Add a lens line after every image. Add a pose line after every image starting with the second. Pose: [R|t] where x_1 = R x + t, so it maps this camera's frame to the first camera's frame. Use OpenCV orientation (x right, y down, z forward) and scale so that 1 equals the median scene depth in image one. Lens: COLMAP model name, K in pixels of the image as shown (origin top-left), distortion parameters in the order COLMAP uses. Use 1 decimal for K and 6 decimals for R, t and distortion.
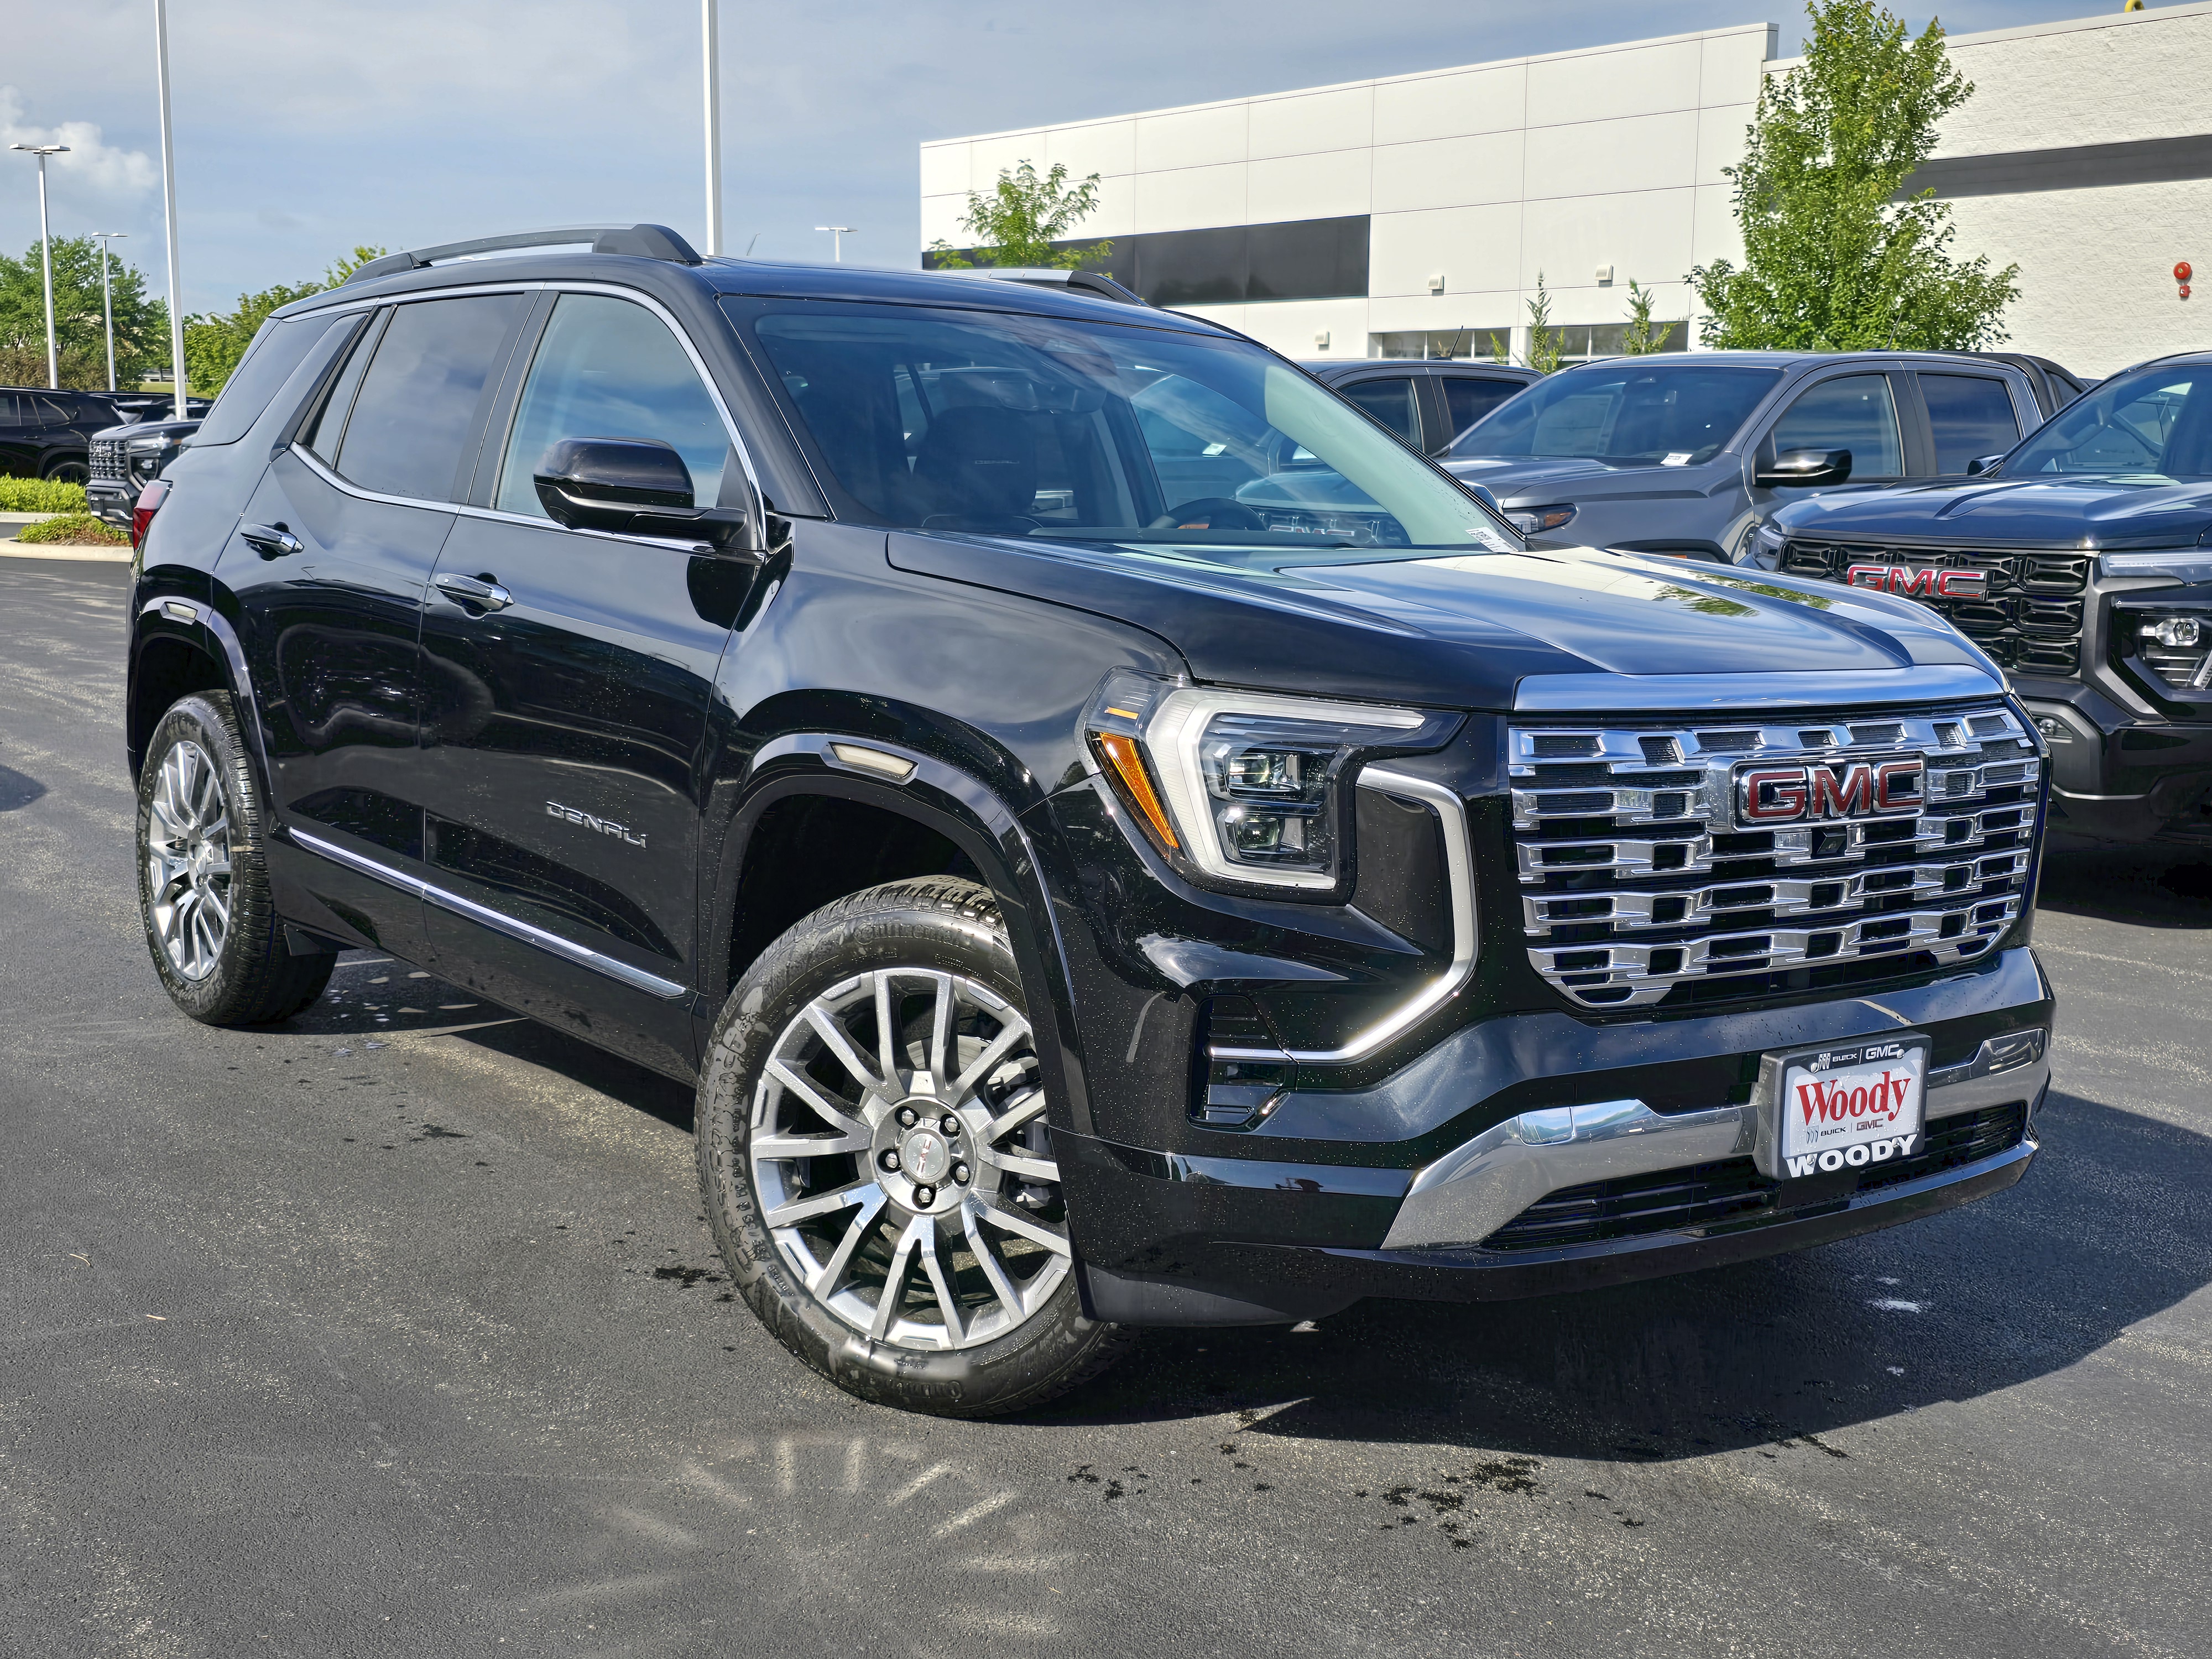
lens RADIAL K [[2909.5, 0, 1115.1], [0, 2909.5, 830.9], [0, 0, 1]] dist [0.076801, 0.000000]
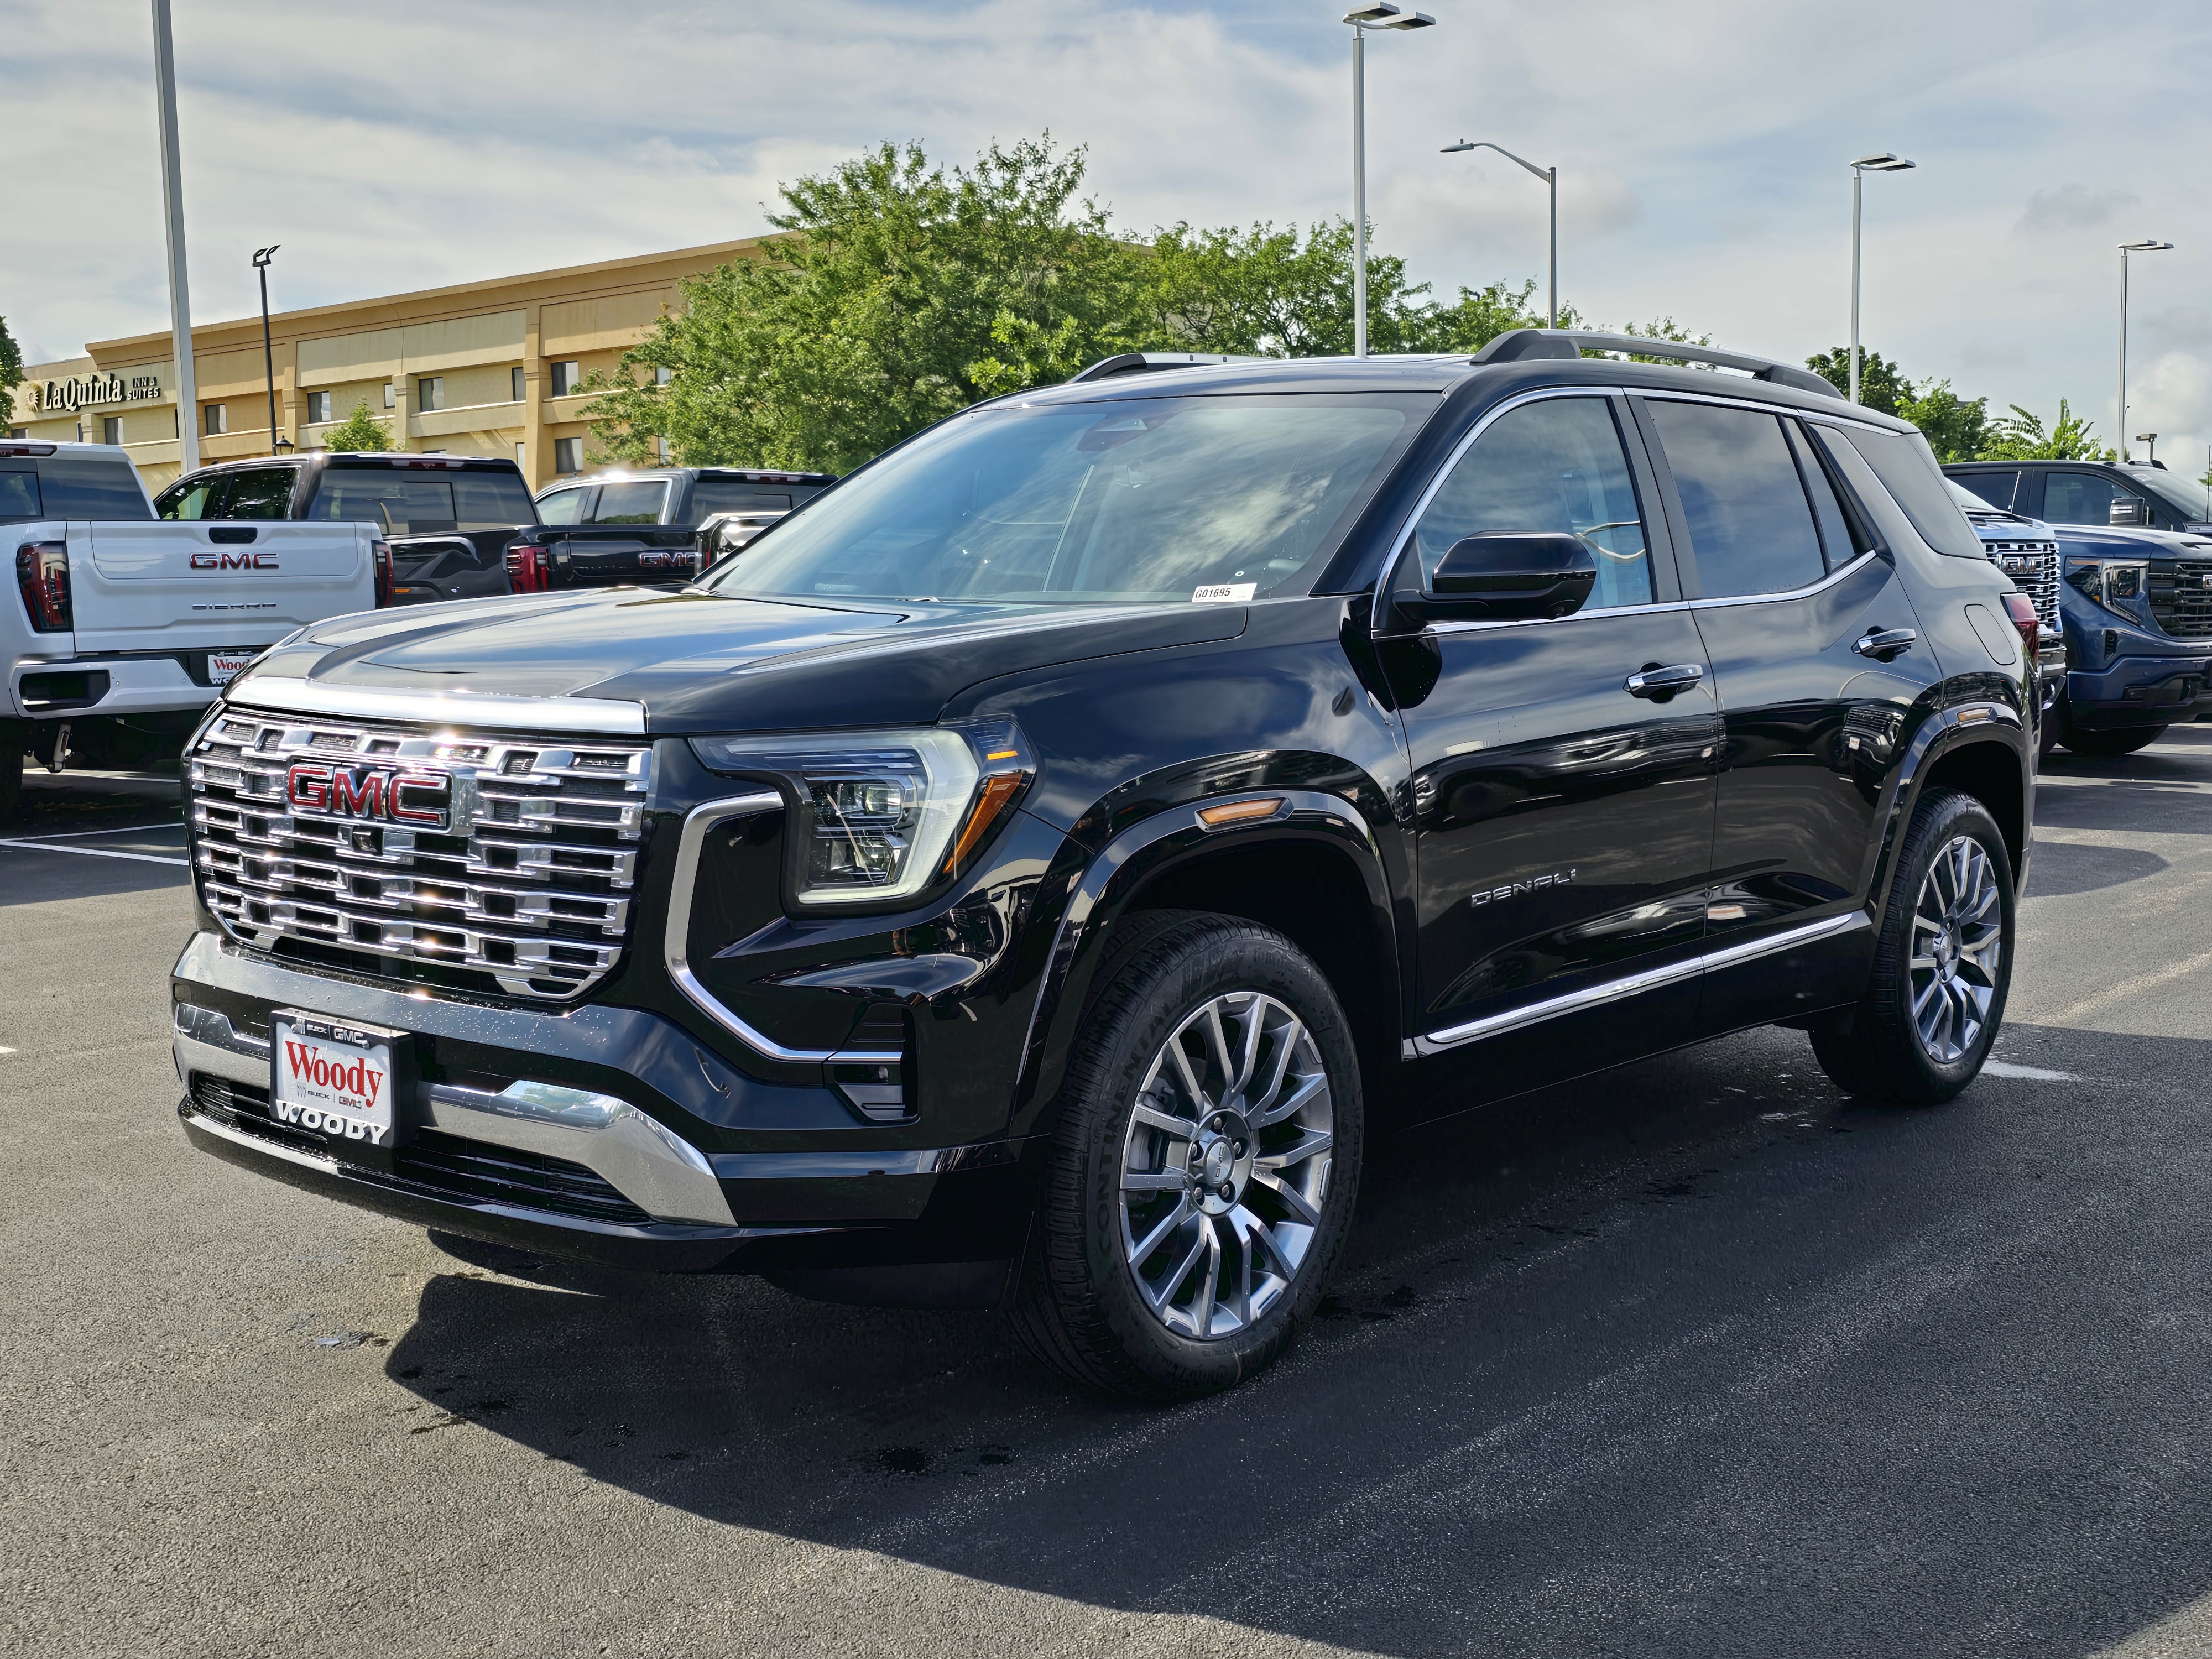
lens RADIAL K [[2909.5, 0, 1199.7], [0, 2909.5, 810.9], [0, 0, 1]] dist [0.076801, 0.000000]
pose [[0.166826, 0.061757, -0.984050, 1.399191], [-0.122393, 0.991614, 0.041483, -0.092585], [0.978360, 0.113520, 0.172985, 1.125516]]
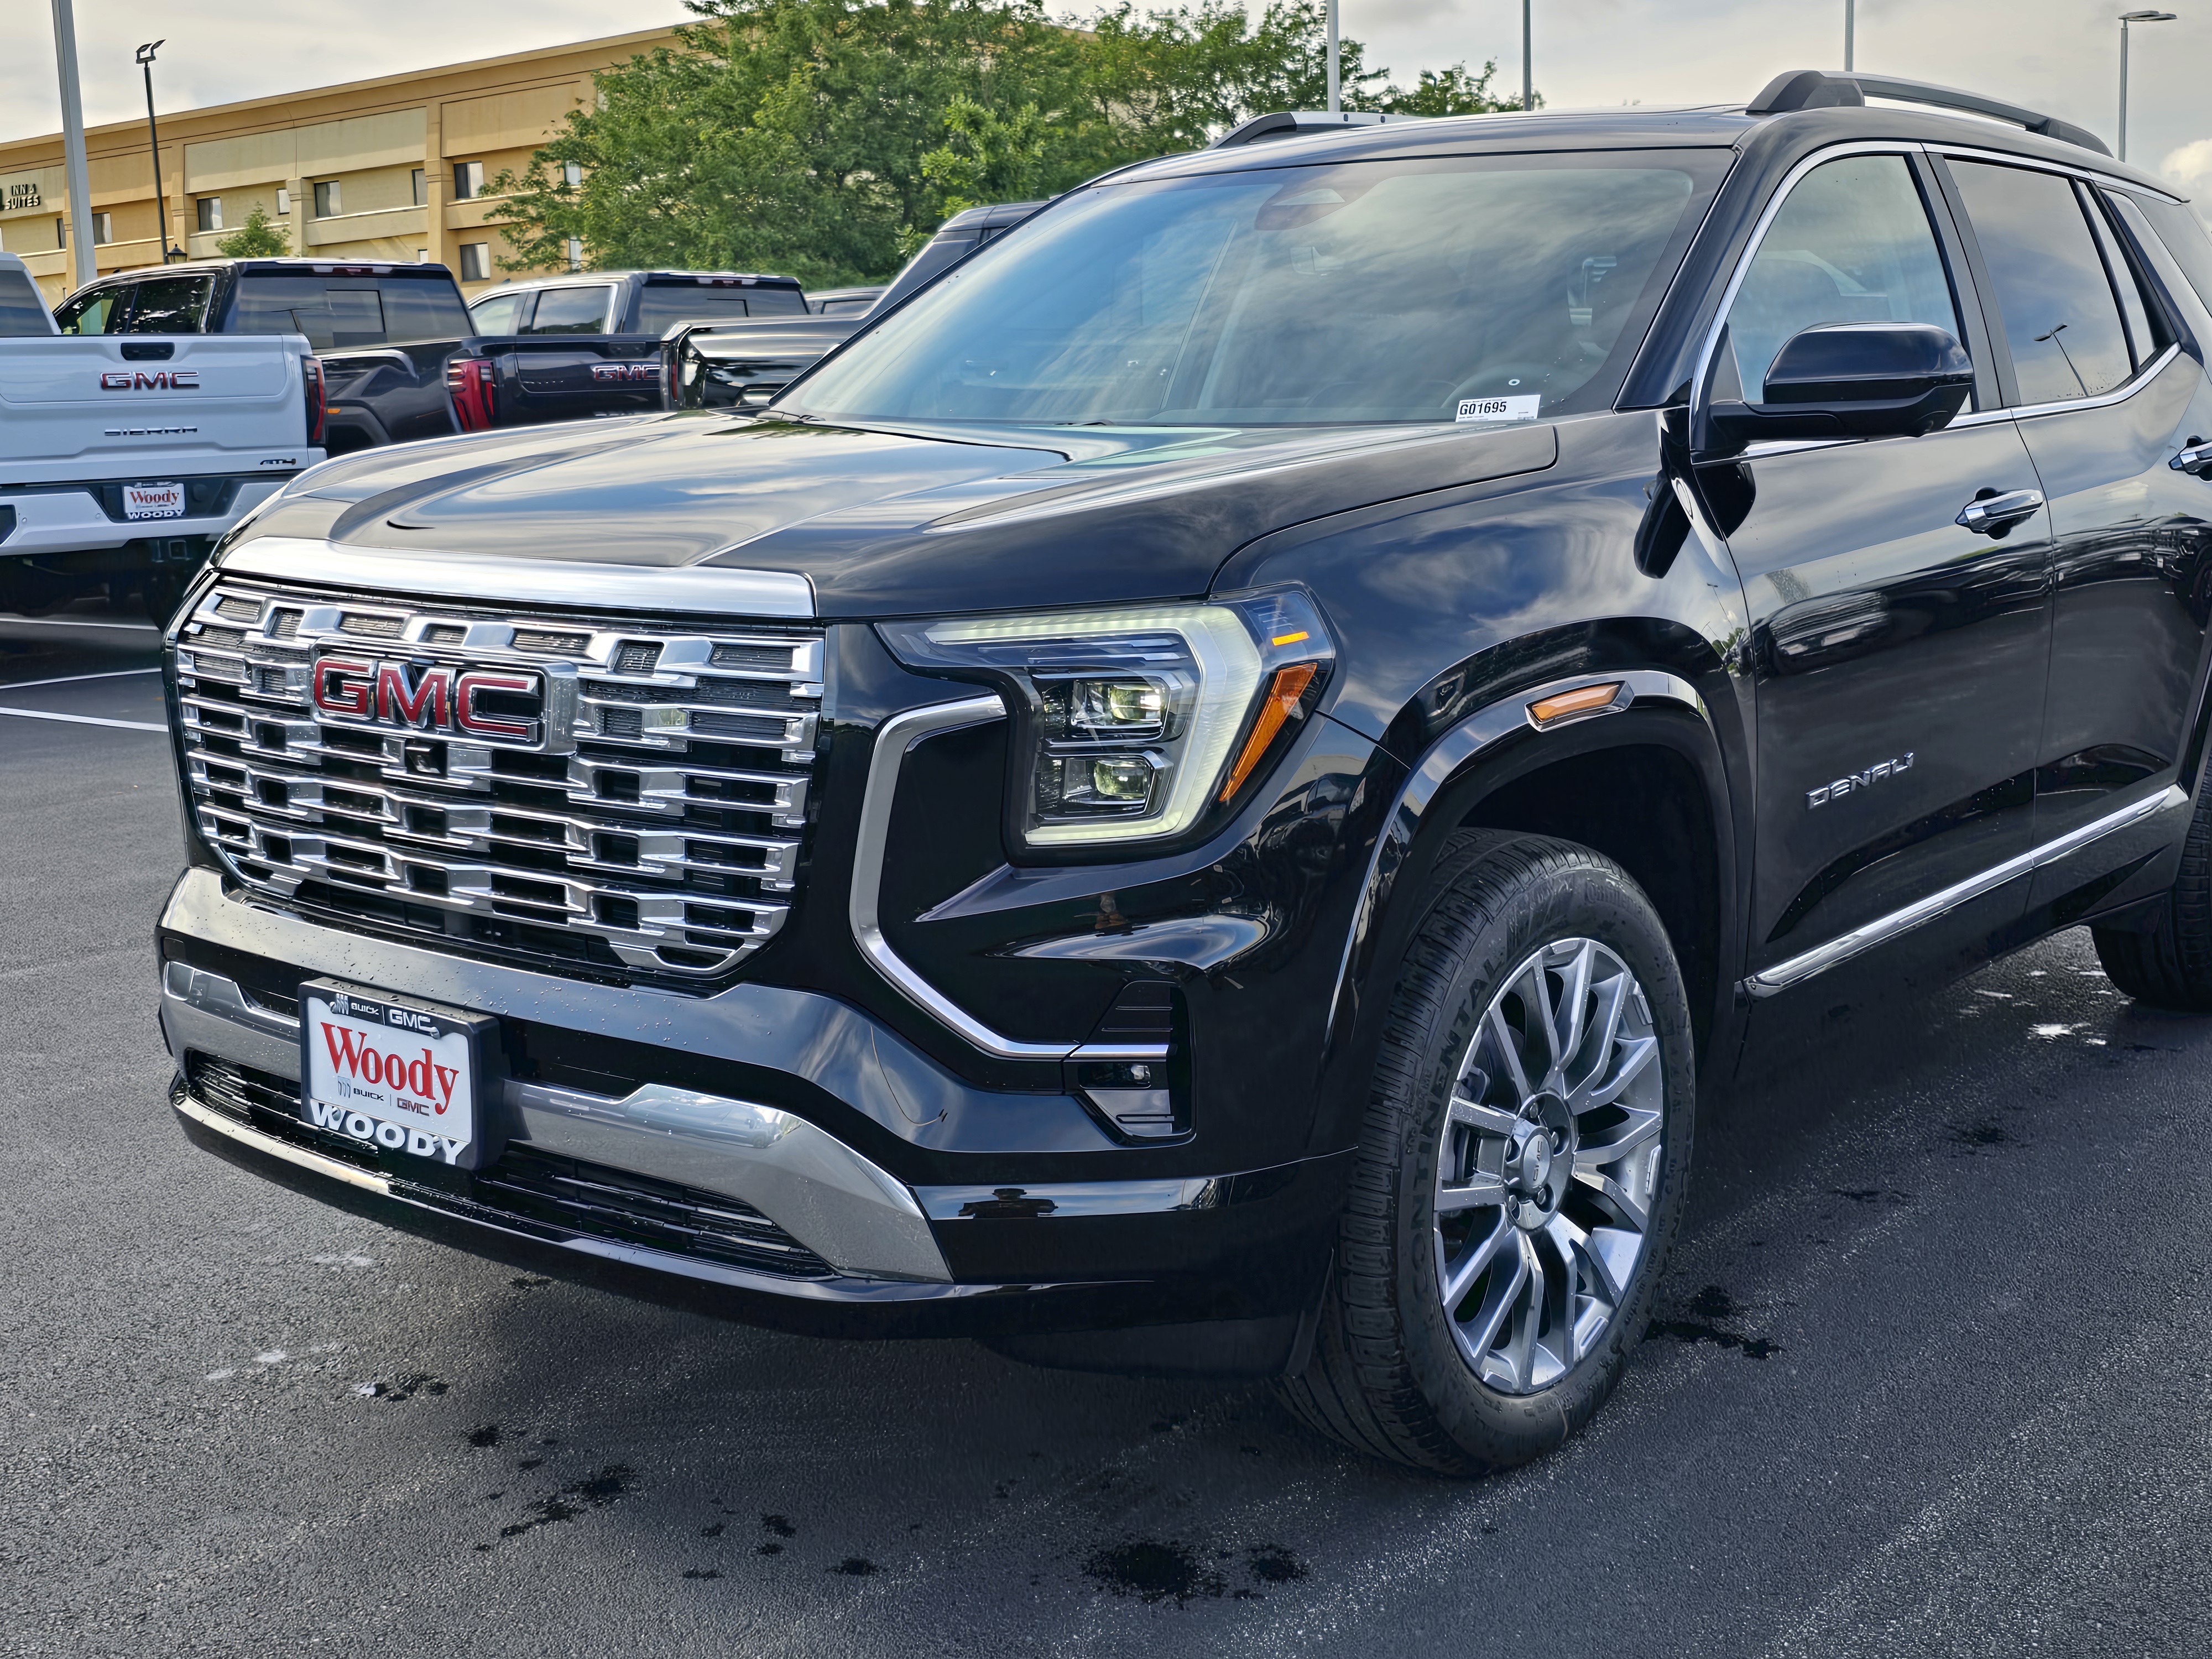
lens RADIAL K [[2909.5, 0, 1085.0], [0, 2909.5, 762.9], [0, 0, 1]] dist [0.076801, 0.000000]
pose [[0.169223, 0.108304, -0.979609, 1.099851], [-0.109964, 0.989813, 0.090436, -0.091366], [0.979424, 0.092417, 0.179409, 1.044441]]
